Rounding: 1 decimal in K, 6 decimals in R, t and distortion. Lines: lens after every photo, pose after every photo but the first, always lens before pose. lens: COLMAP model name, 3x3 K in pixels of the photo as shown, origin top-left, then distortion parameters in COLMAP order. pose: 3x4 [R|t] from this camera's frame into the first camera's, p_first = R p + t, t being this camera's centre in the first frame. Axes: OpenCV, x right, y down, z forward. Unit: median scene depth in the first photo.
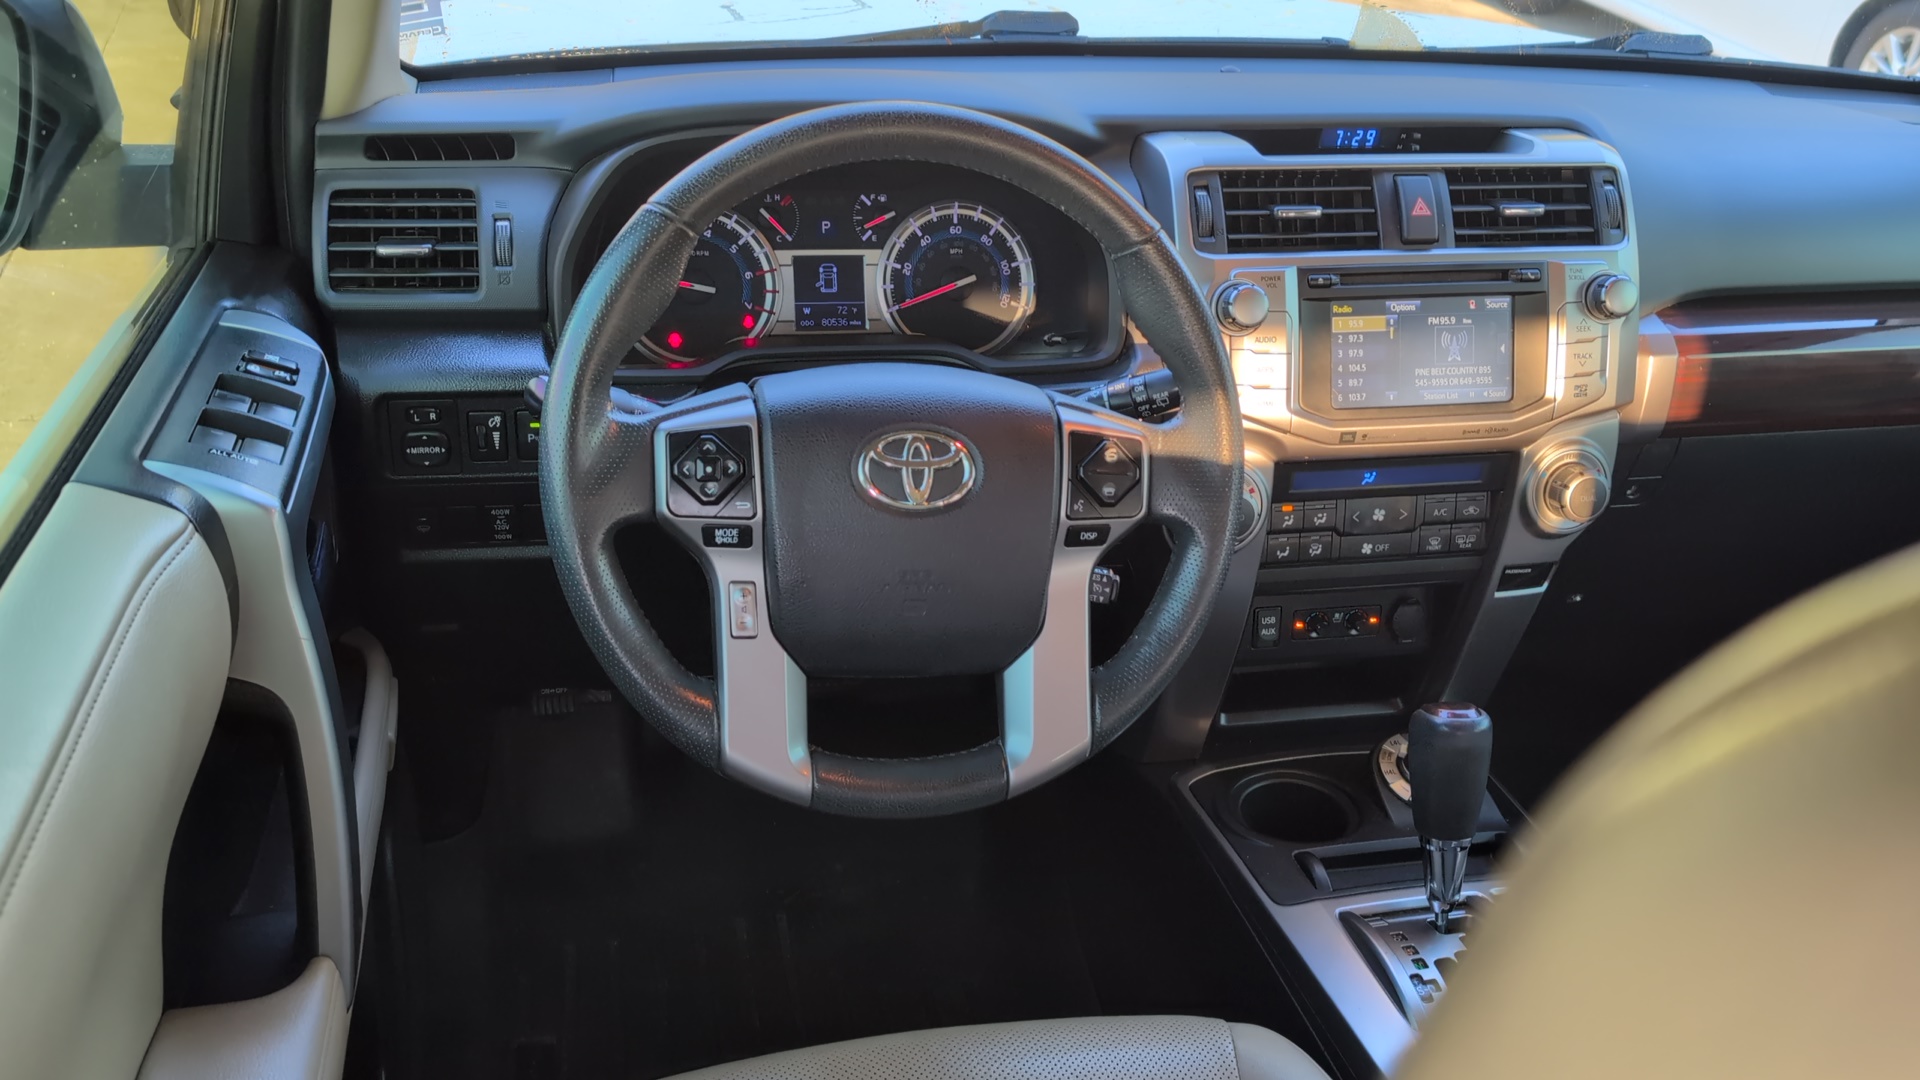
lens RADIAL K [[1615.7, 0, 976.3], [0, 1615.7, 536.3], [0, 0, 1]] dist [0.041120, -0.055558]
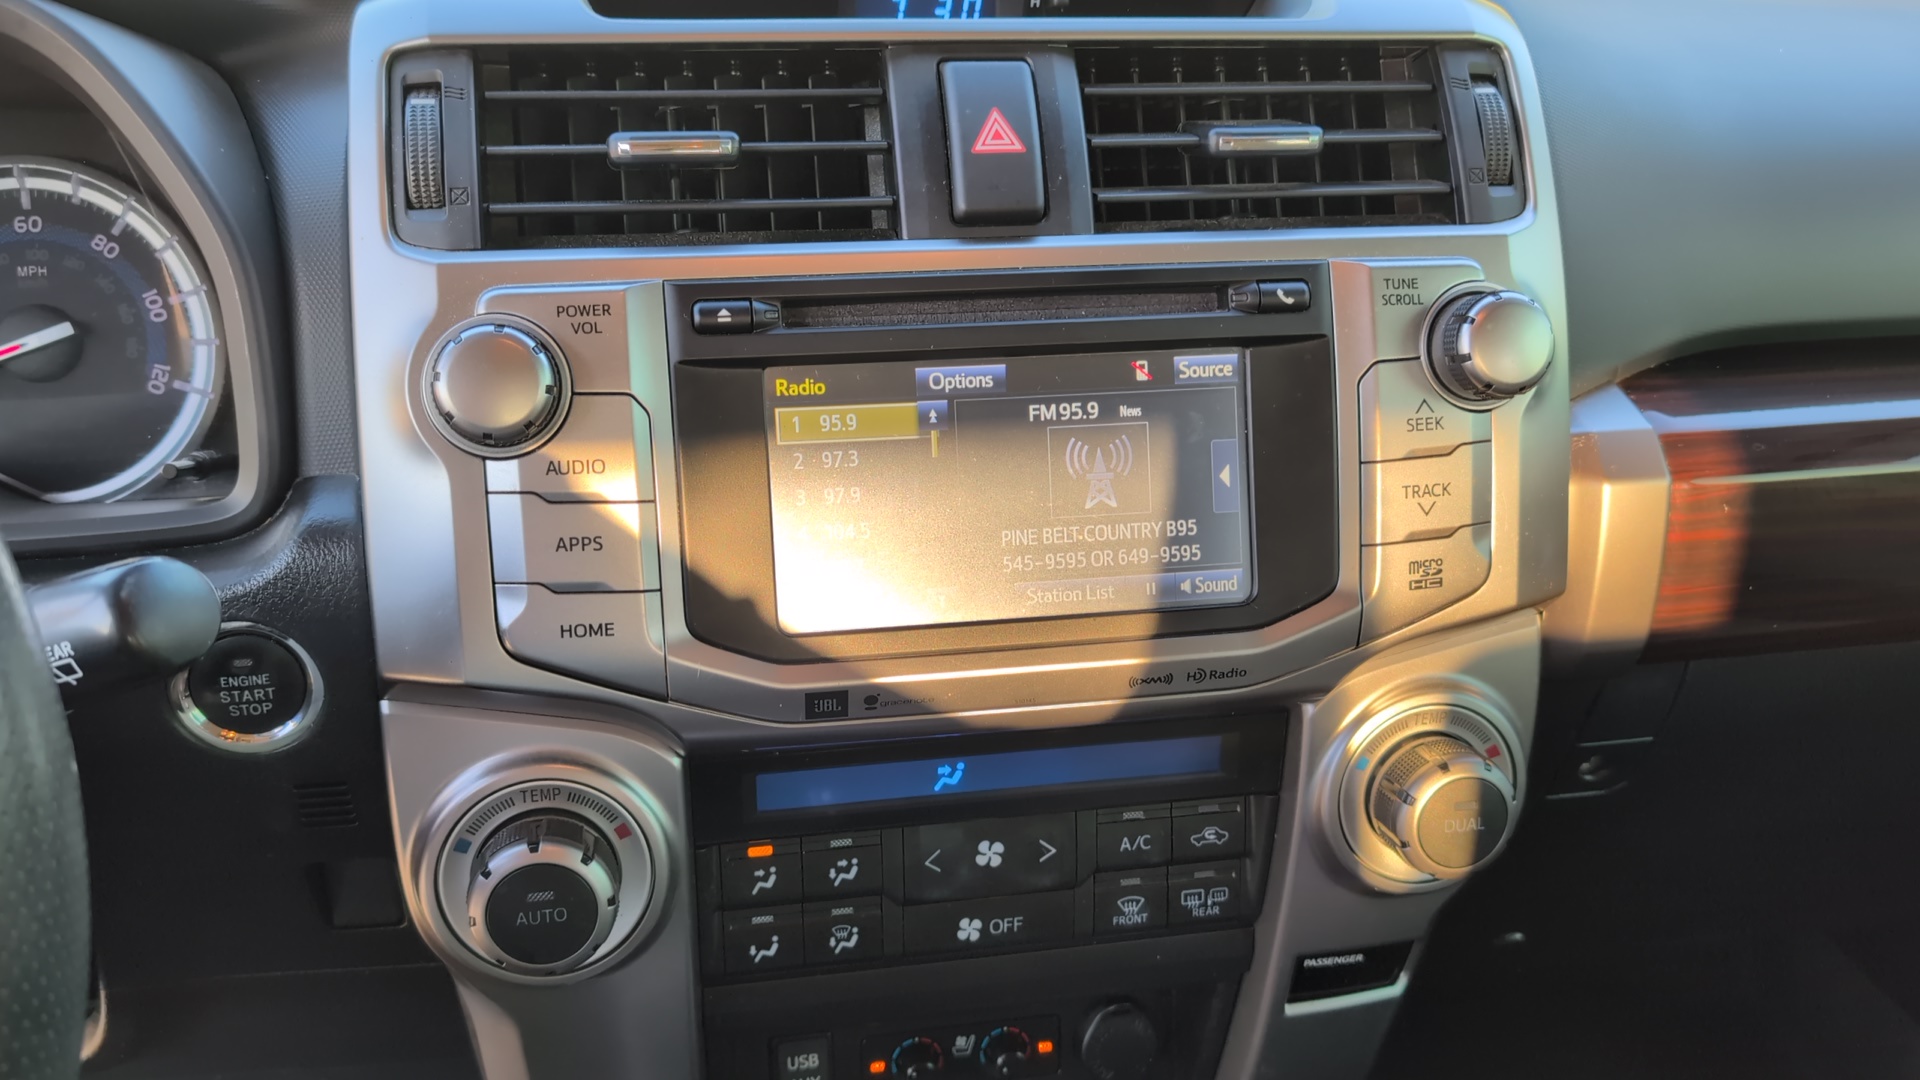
lens RADIAL K [[1615.7, 0, 988.3], [0, 1615.7, 528.5], [0, 0, 1]] dist [0.041120, -0.055558]
pose [[0.999321, -0.015407, -0.033465, 0.272293], [0.013616, 0.998496, -0.053109, -0.079960], [0.034233, 0.052617, 0.998028, 0.579176]]
